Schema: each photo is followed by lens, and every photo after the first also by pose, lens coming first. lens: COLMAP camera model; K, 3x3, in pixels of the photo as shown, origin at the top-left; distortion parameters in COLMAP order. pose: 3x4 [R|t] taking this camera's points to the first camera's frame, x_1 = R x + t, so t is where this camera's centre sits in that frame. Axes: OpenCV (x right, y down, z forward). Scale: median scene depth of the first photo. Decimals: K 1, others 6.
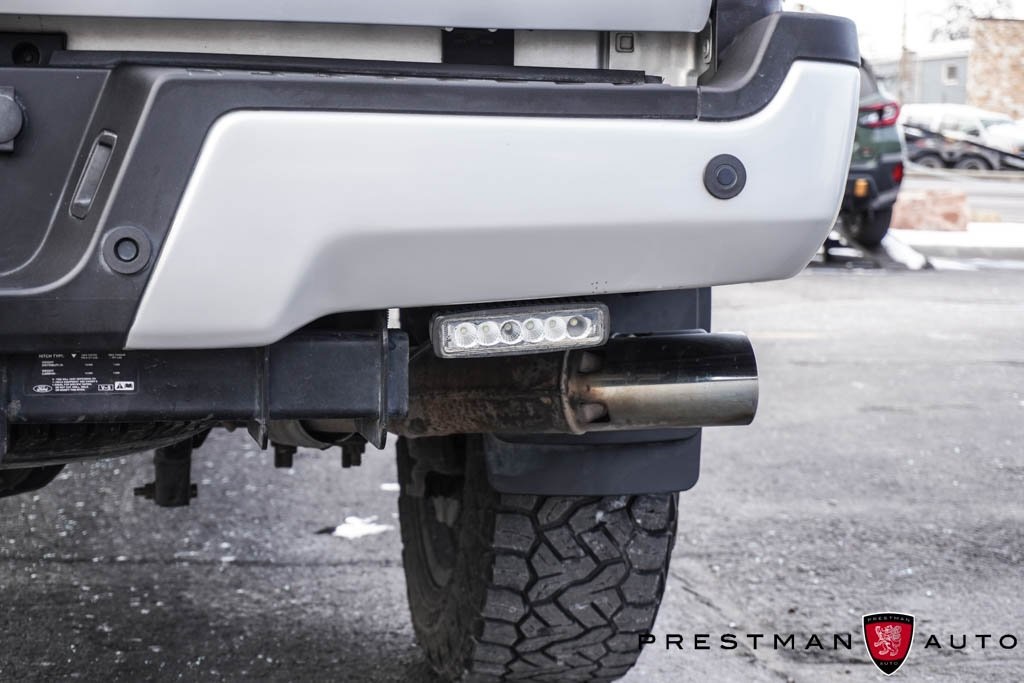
lens RADIAL K [[2166.1, 0, 514.0], [0, 2166.1, 343.2], [0, 0, 1]] dist [0.030222, 0.000000]
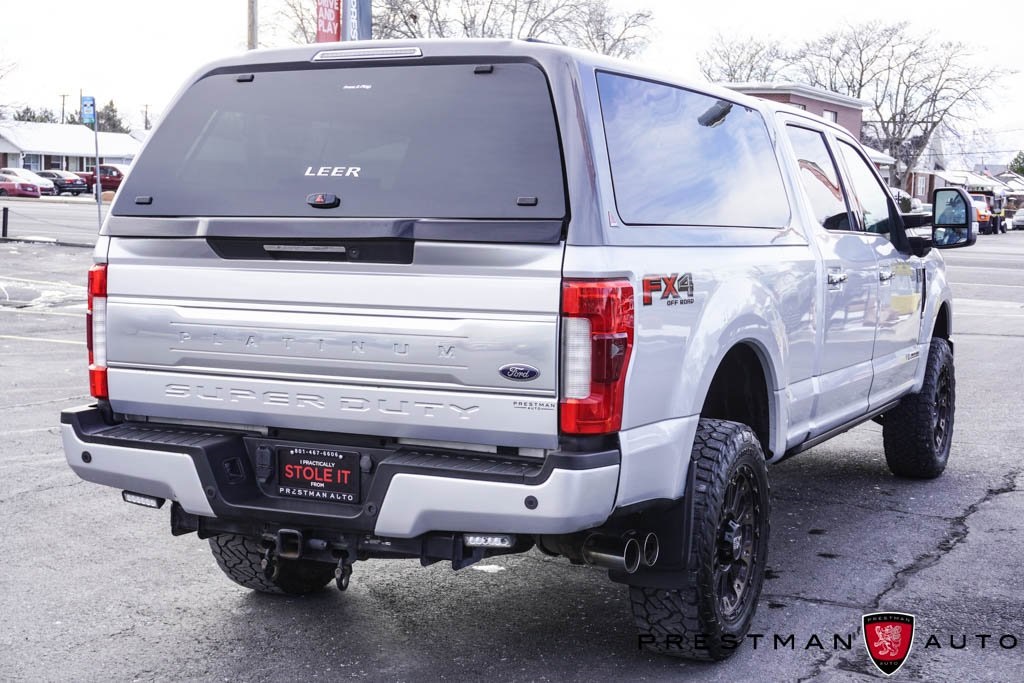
lens RADIAL K [[1545.5, 0, 505.0], [0, 1545.5, 344.5], [0, 0, 1]] dist [-0.001804, 0.000000]
pose [[0.802107, 0.045746, -0.595426, 0.913156], [-0.050692, 0.998679, 0.008440, -0.210103], [0.595025, 0.023413, 0.803366, -0.565993]]
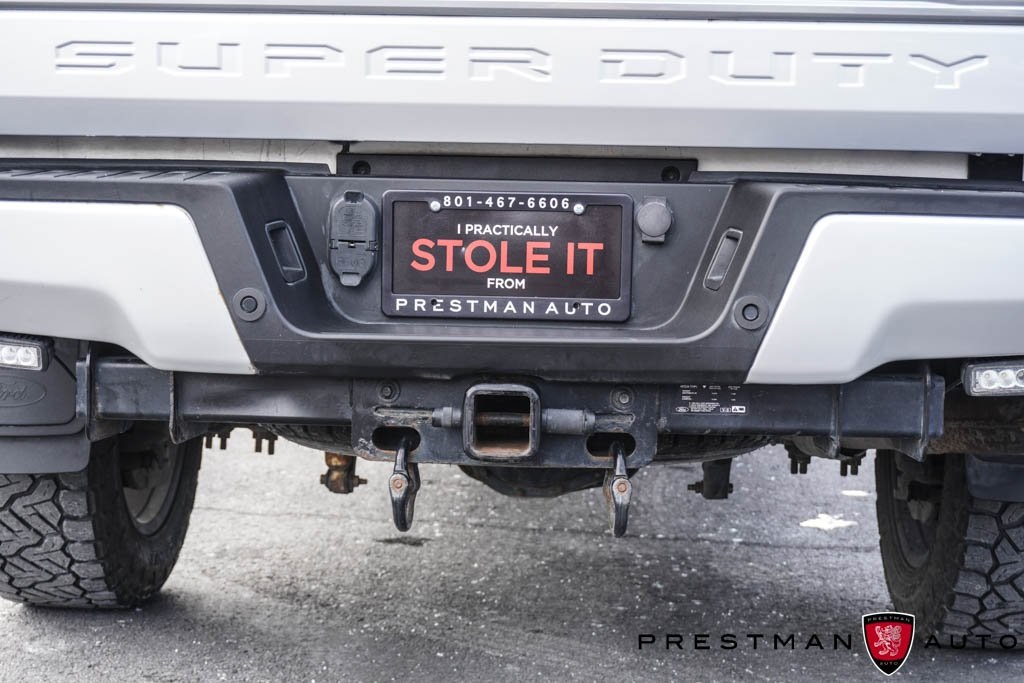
lens RADIAL K [[1619.7, 0, 515.9], [0, 1619.7, 345.2], [0, 0, 1]] dist [0.001399, 0.000000]
pose [[0.973830, 0.021037, -0.226303, -0.053188], [-0.026441, 0.999432, -0.020874, 0.002492], [0.225735, 0.026312, 0.973833, -0.035872]]
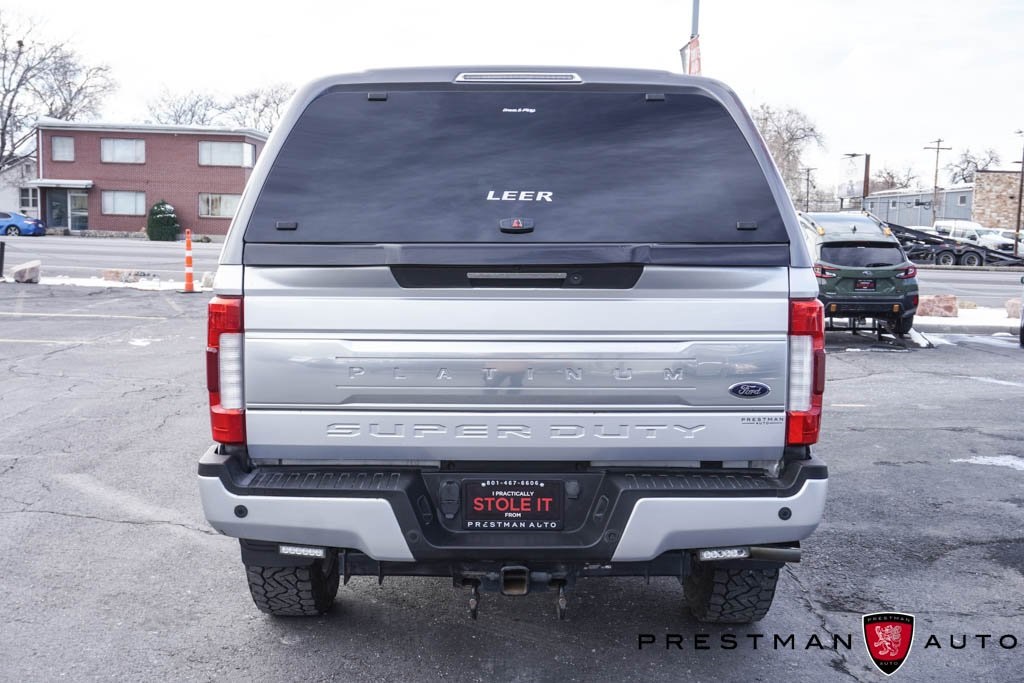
lens RADIAL K [[1123.5, 0, 510.1], [0, 1123.5, 351.3], [0, 0, 1]] dist [-0.008581, 0.000000]
pose [[0.982604, 0.008218, -0.185534, -0.001113], [-0.005461, 0.999867, 0.015365, -0.226476], [0.185635, -0.014084, 0.982518, -0.513334]]
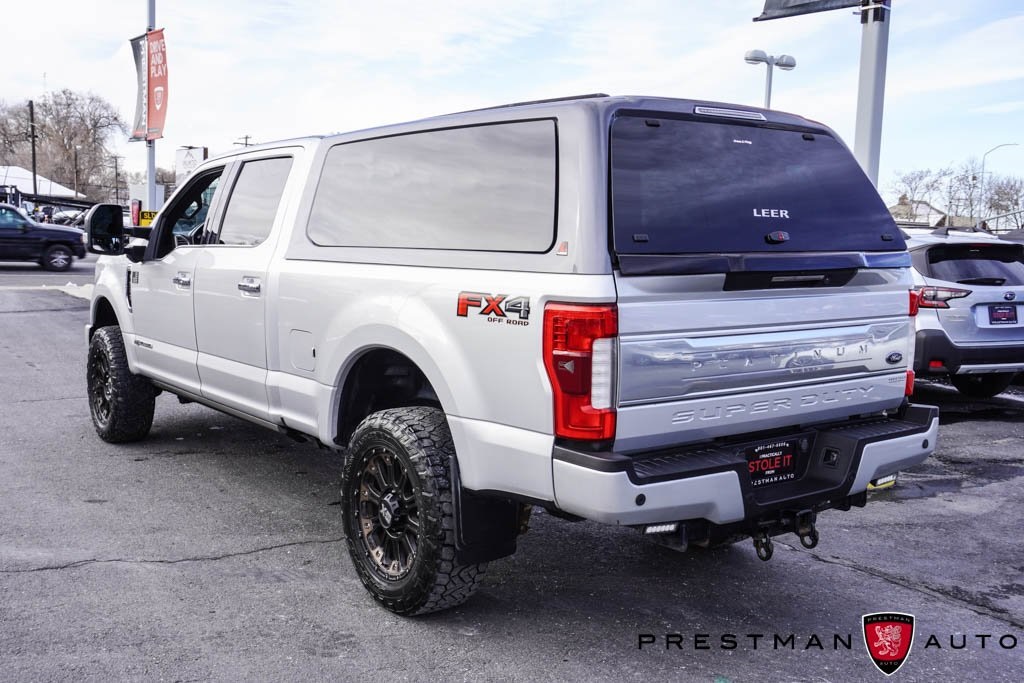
lens RADIAL K [[1053.7, 0, 513.7], [0, 1053.7, 346.2], [0, 0, 1]] dist [0.006014, 0.000000]
pose [[0.900024, -0.052777, 0.432633, -1.086790], [0.038769, 0.998401, 0.041142, -0.268142], [-0.434113, -0.020256, 0.900631, -0.438607]]
